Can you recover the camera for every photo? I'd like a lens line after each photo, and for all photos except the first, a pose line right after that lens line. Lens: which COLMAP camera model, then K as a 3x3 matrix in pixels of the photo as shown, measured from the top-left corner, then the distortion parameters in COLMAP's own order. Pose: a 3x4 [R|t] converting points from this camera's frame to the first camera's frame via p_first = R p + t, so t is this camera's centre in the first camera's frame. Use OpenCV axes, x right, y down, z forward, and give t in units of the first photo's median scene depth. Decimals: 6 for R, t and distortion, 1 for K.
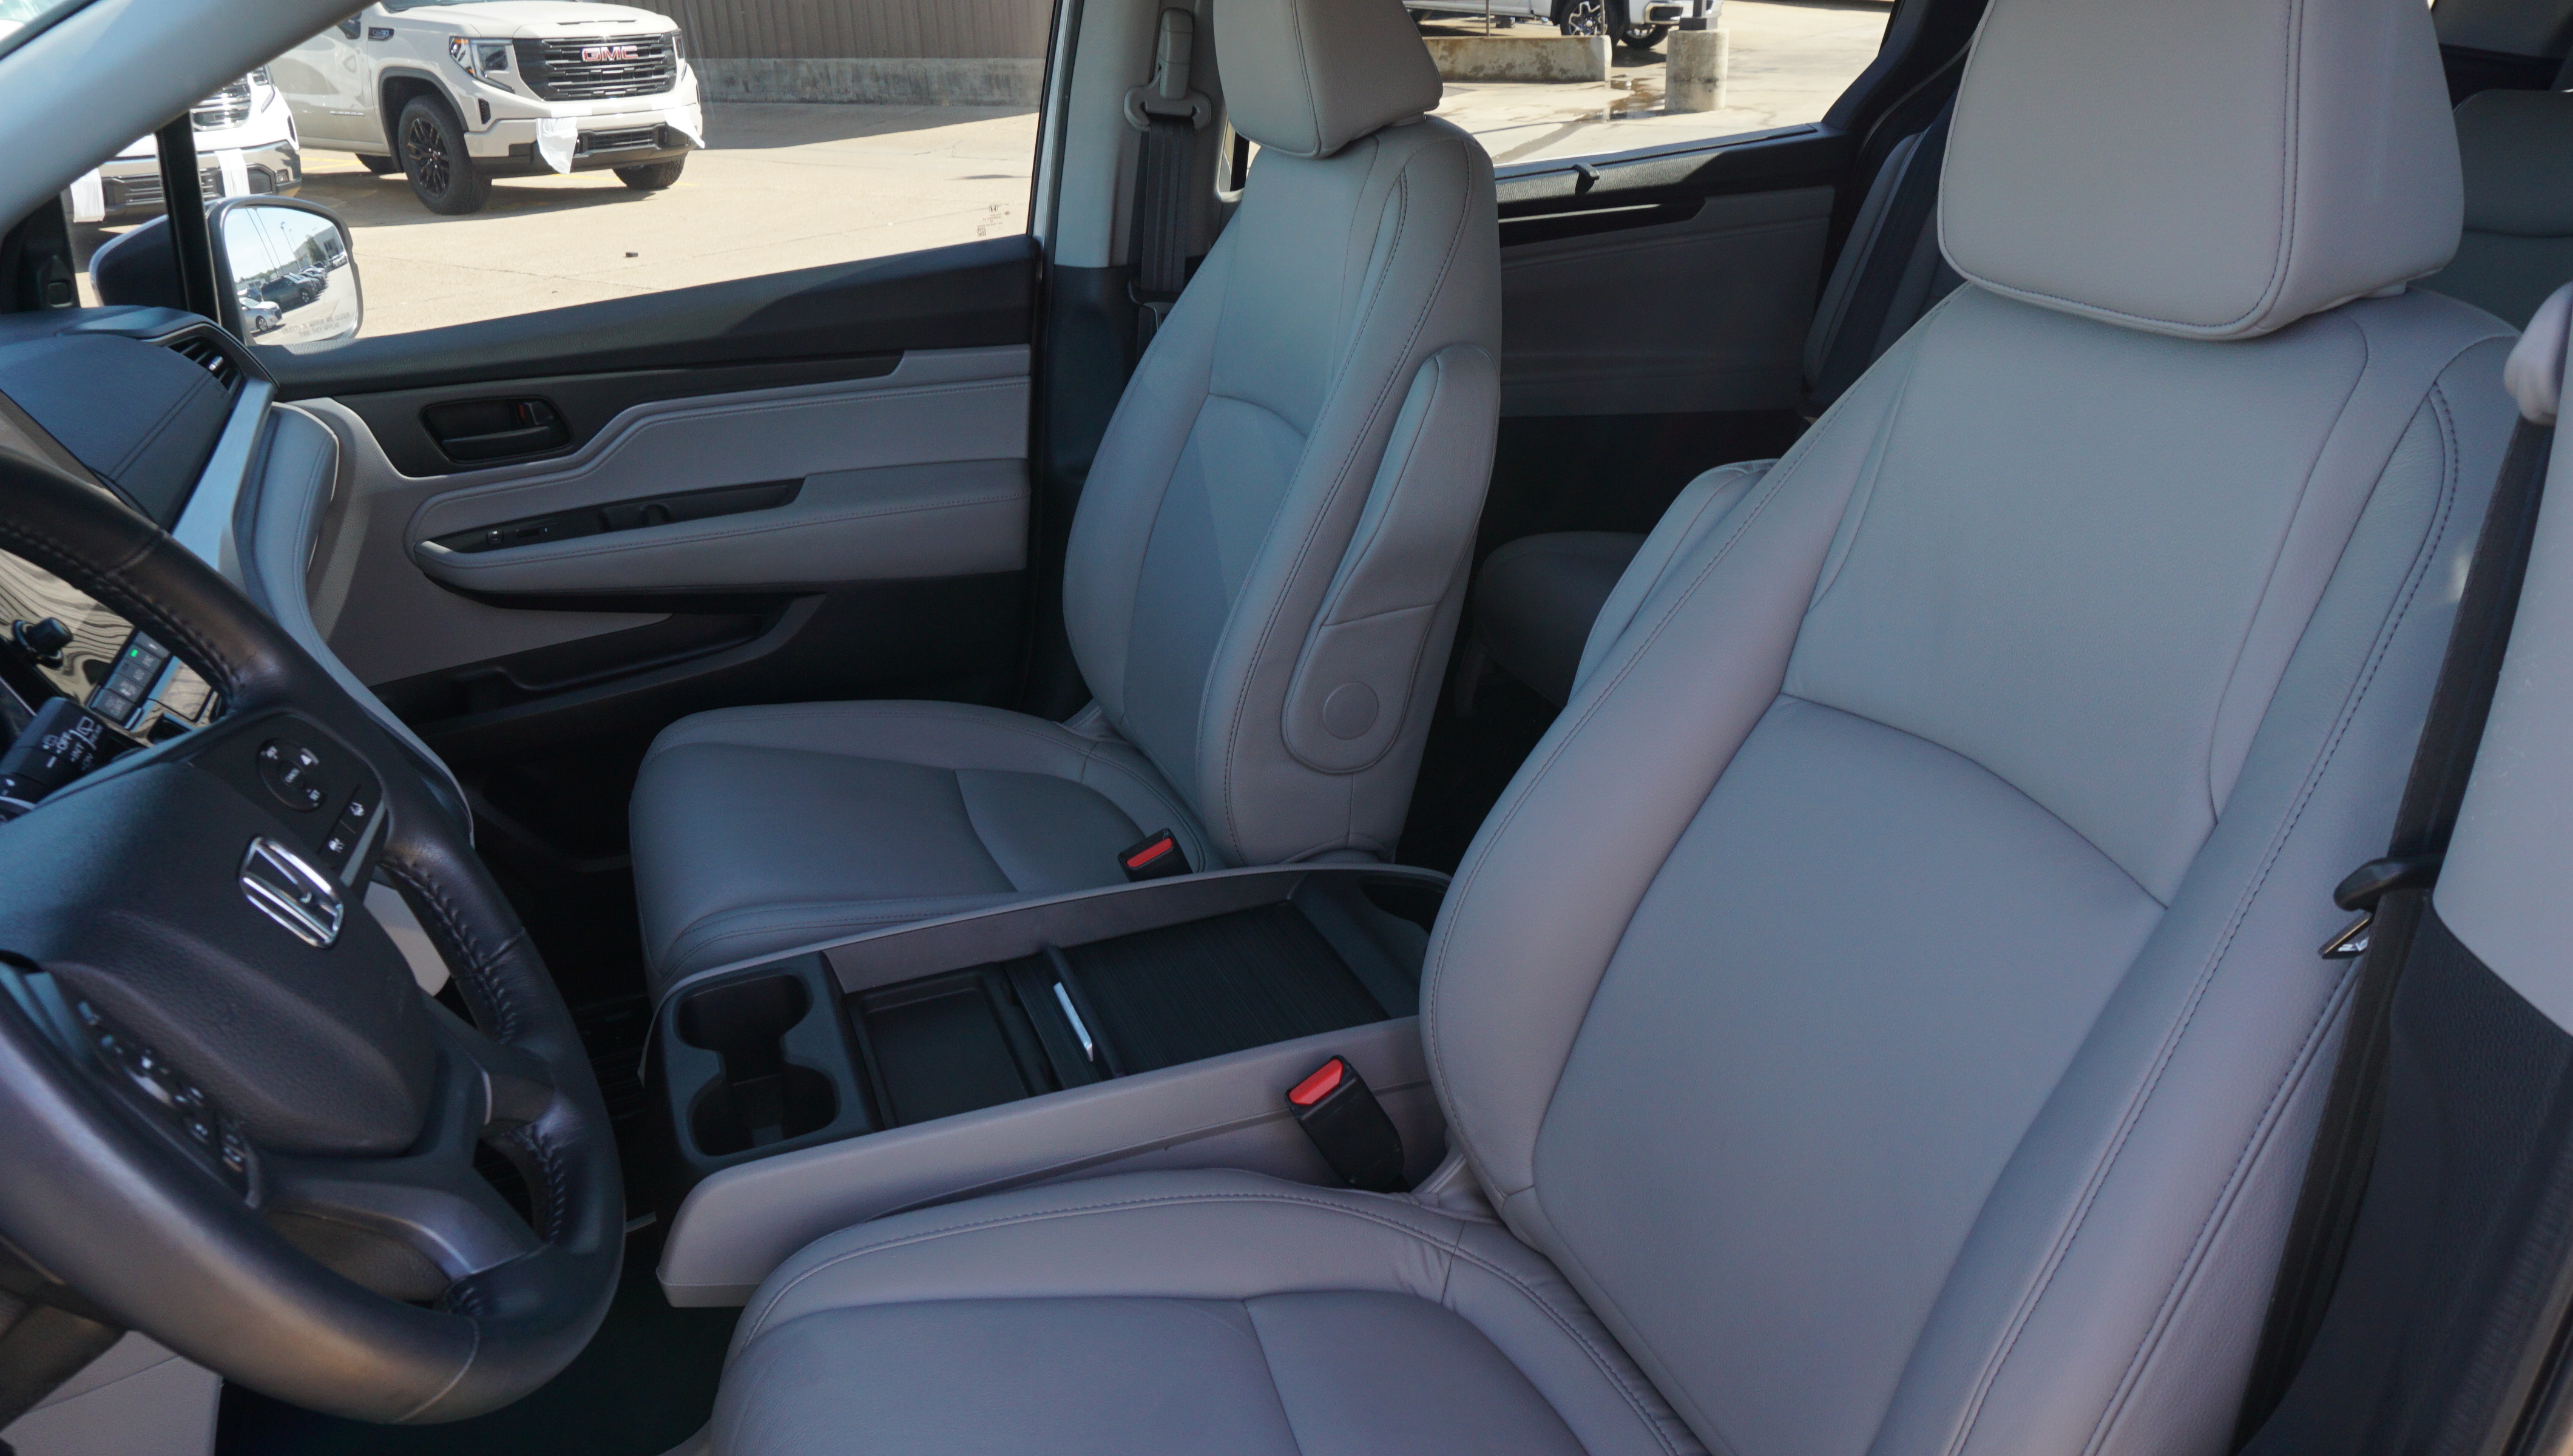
lens RADIAL K [[1730.6, 0, 1293.5], [0, 1730.6, 726.7], [0, 0, 1]] dist [-0.050938, 0.040150]
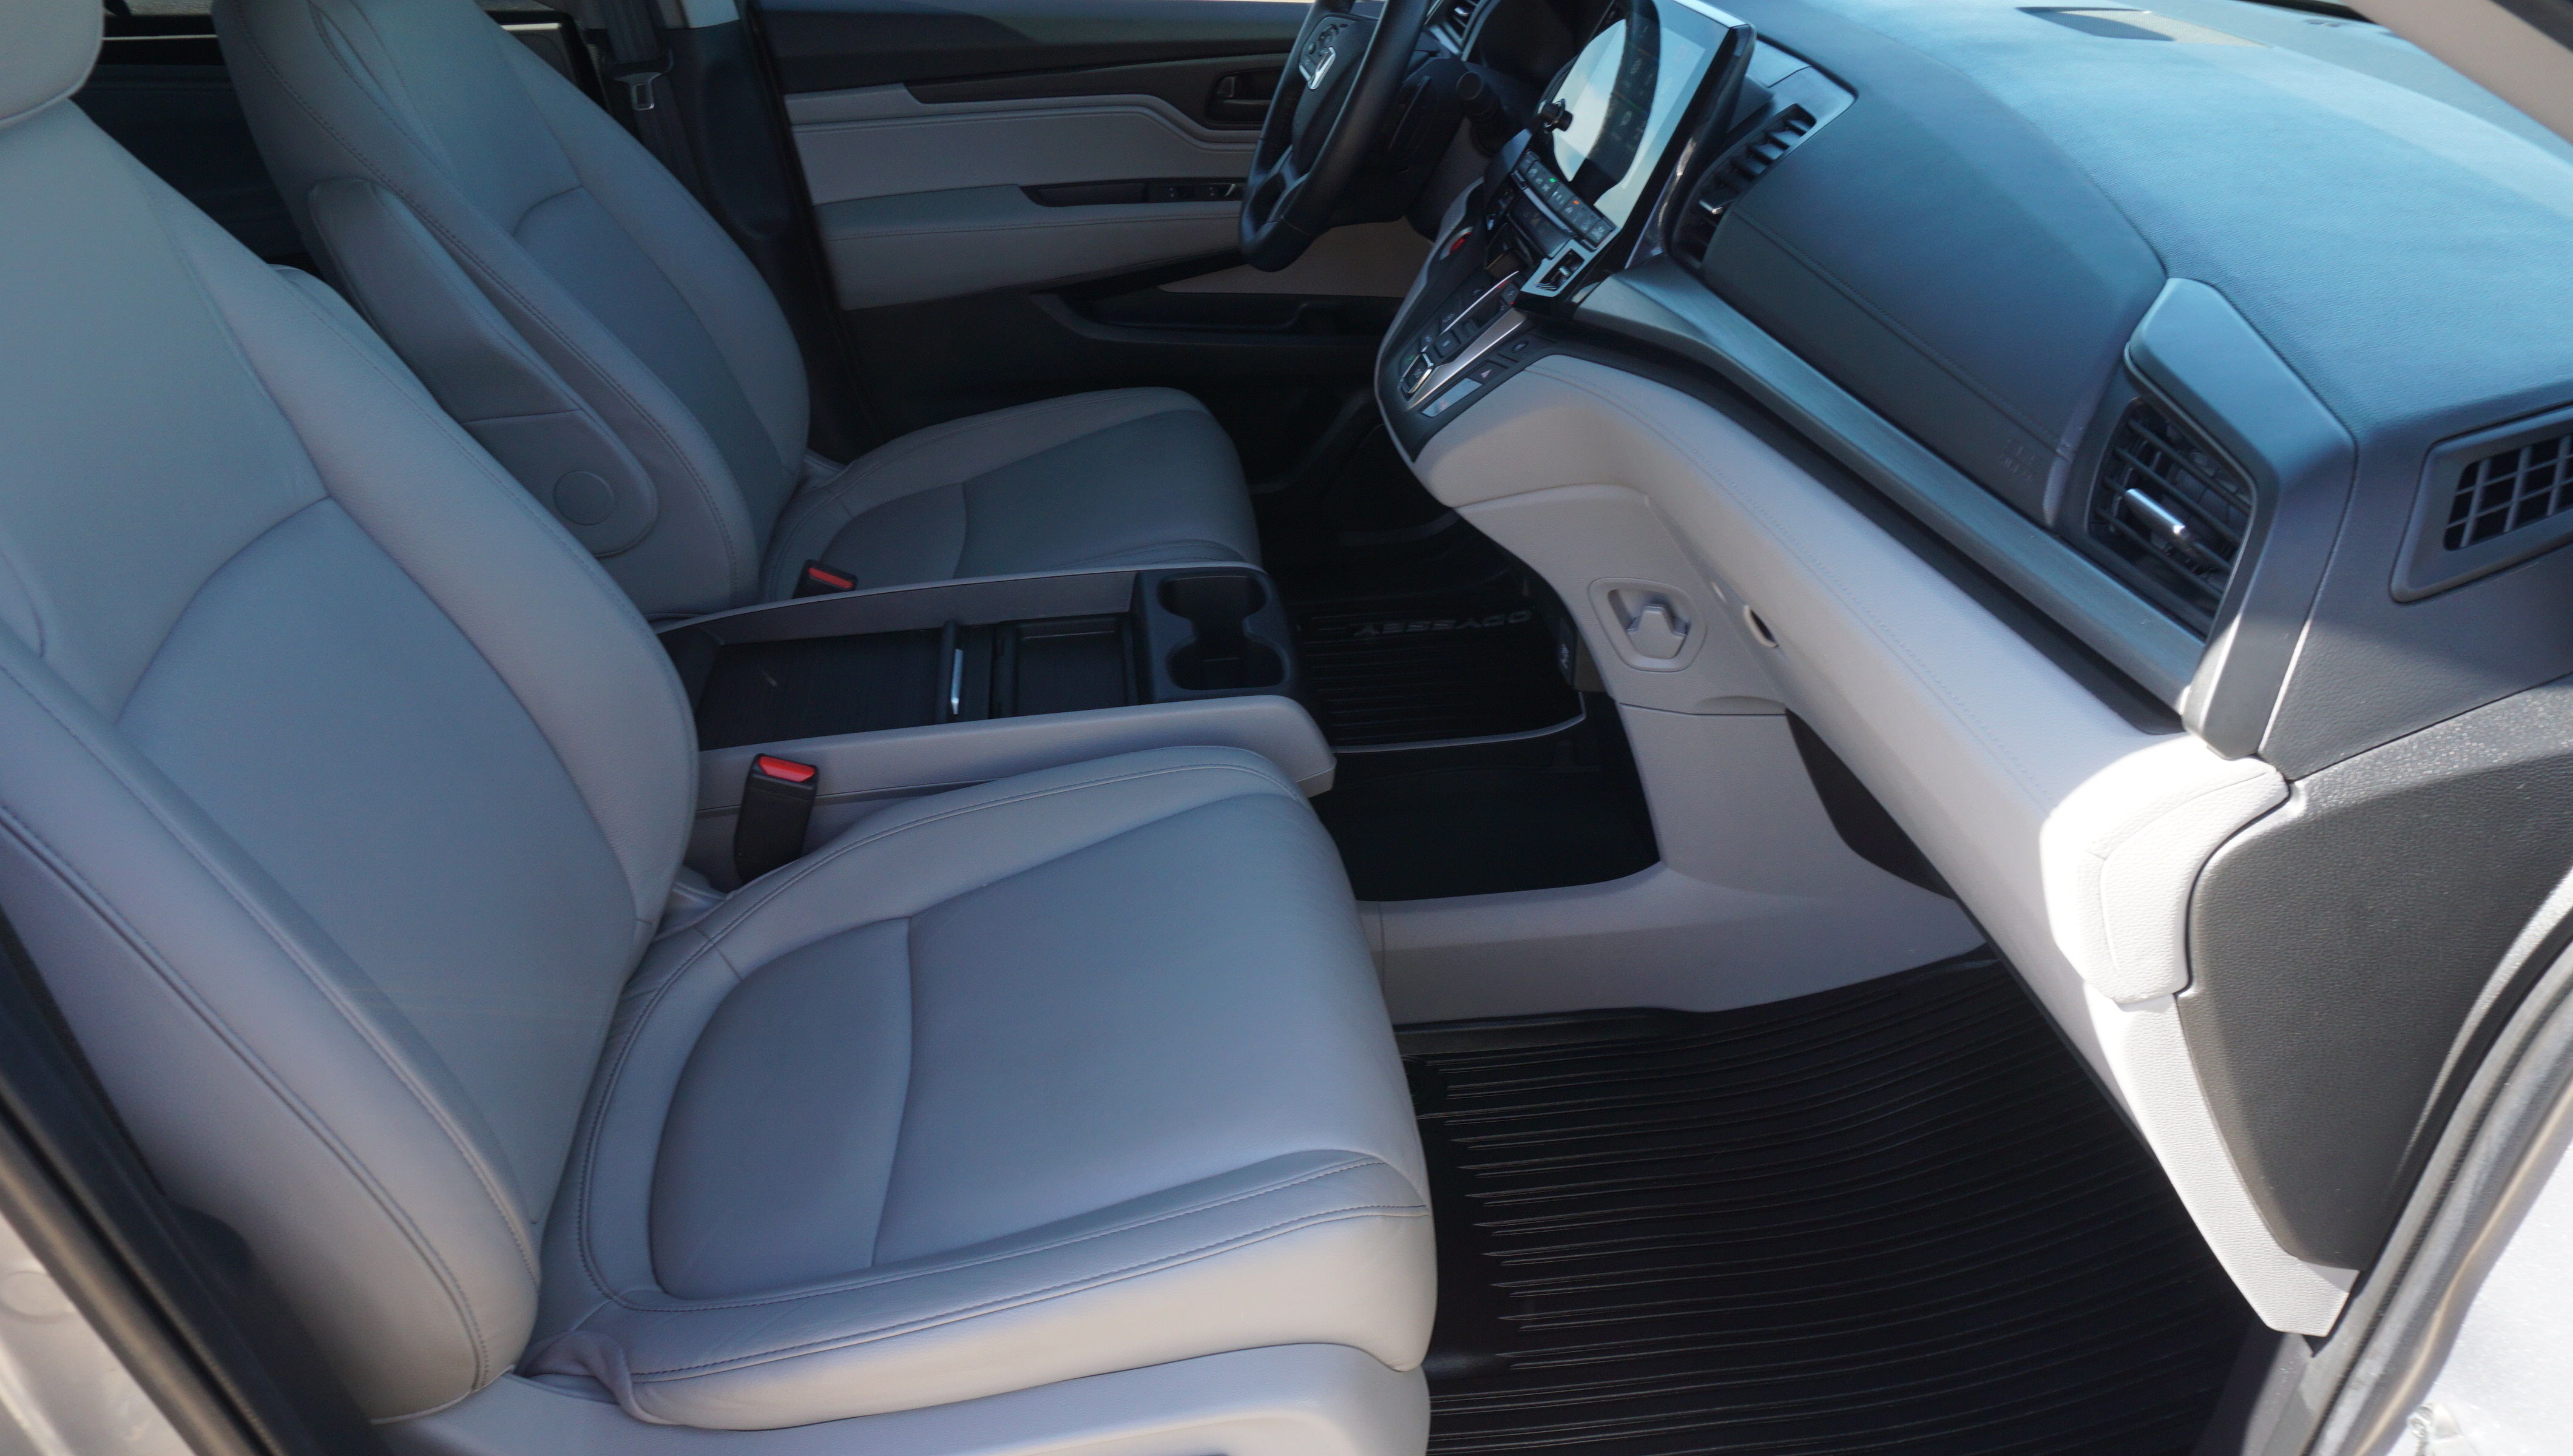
lens RADIAL K [[1730.6, 0, 1285.5], [0, 1730.6, 748.5], [0, 0, 1]] dist [-0.050938, 0.040150]
pose [[-0.964481, -0.101115, 0.244031, -0.557708], [0.140876, 0.584585, 0.799008, -0.615995], [-0.223449, 0.805007, -0.549577, 1.438768]]
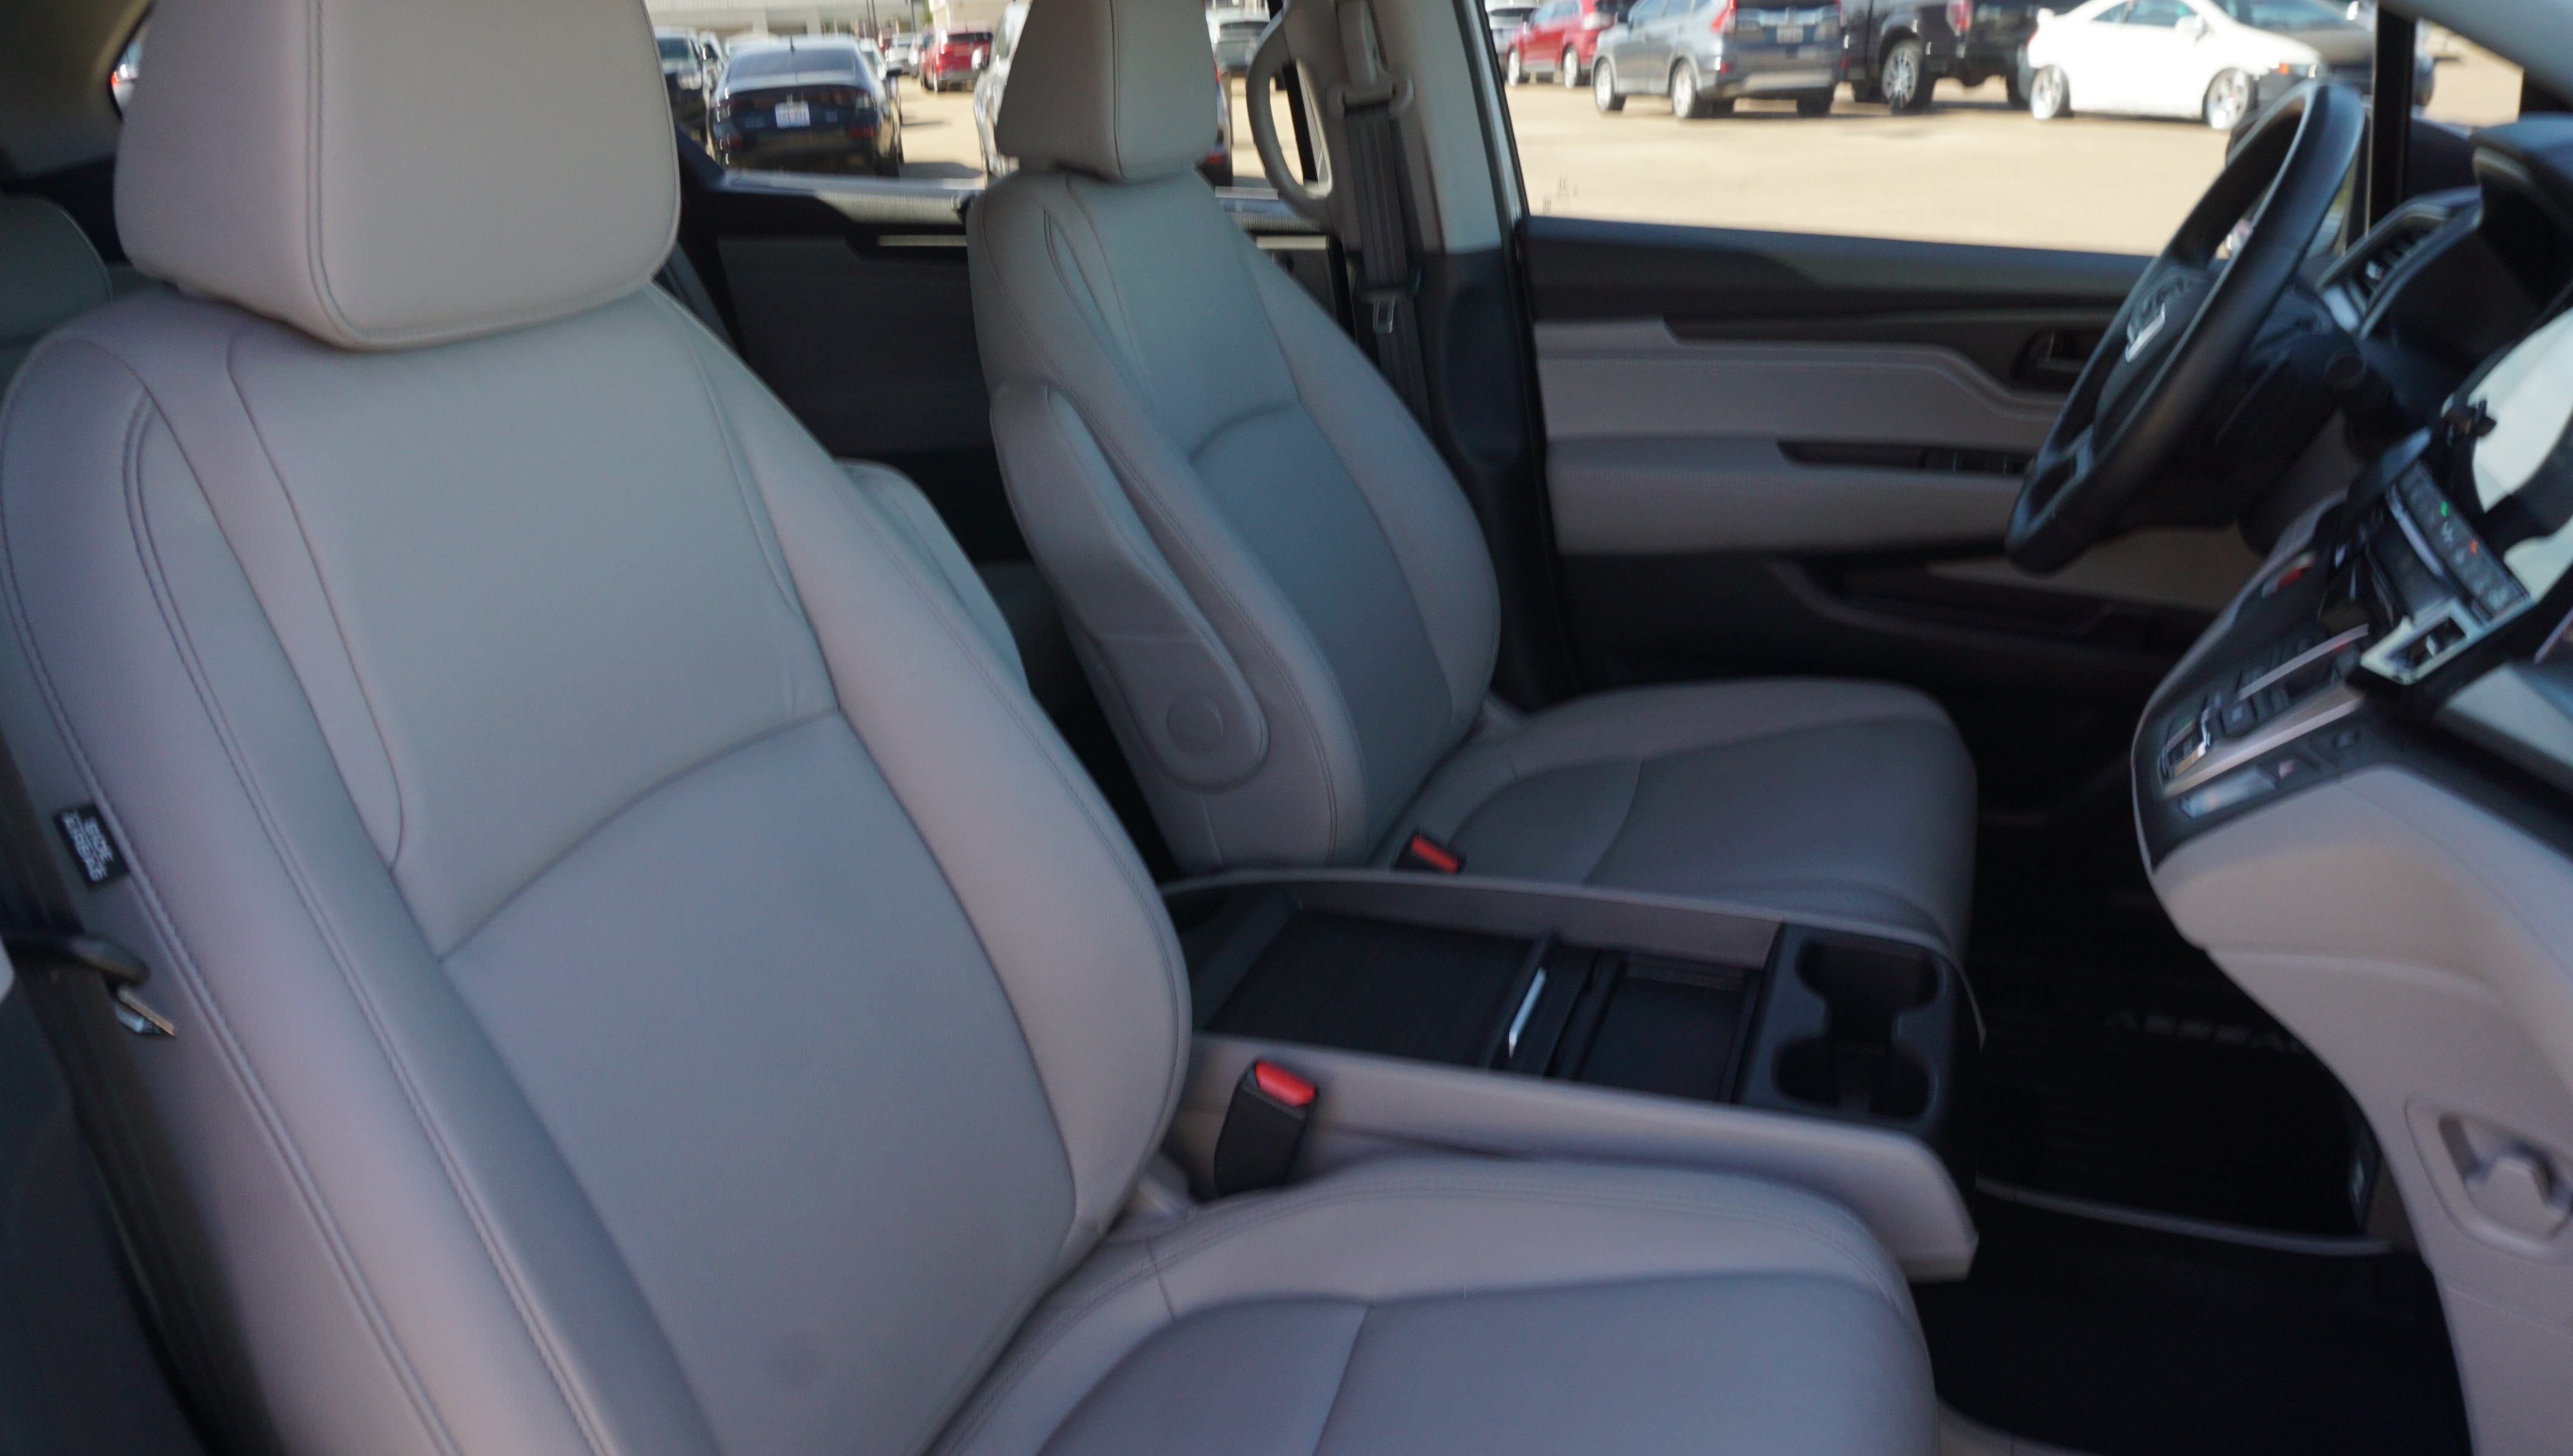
lens RADIAL K [[1730.6, 0, 1284.1], [0, 1730.6, 737.6], [0, 0, 1]] dist [-0.050938, 0.040150]
pose [[-0.725319, -0.211264, 0.655195, -0.560701], [0.337256, 0.720664, 0.605725, -0.505037], [-0.600143, 0.660312, -0.451461, 1.254710]]
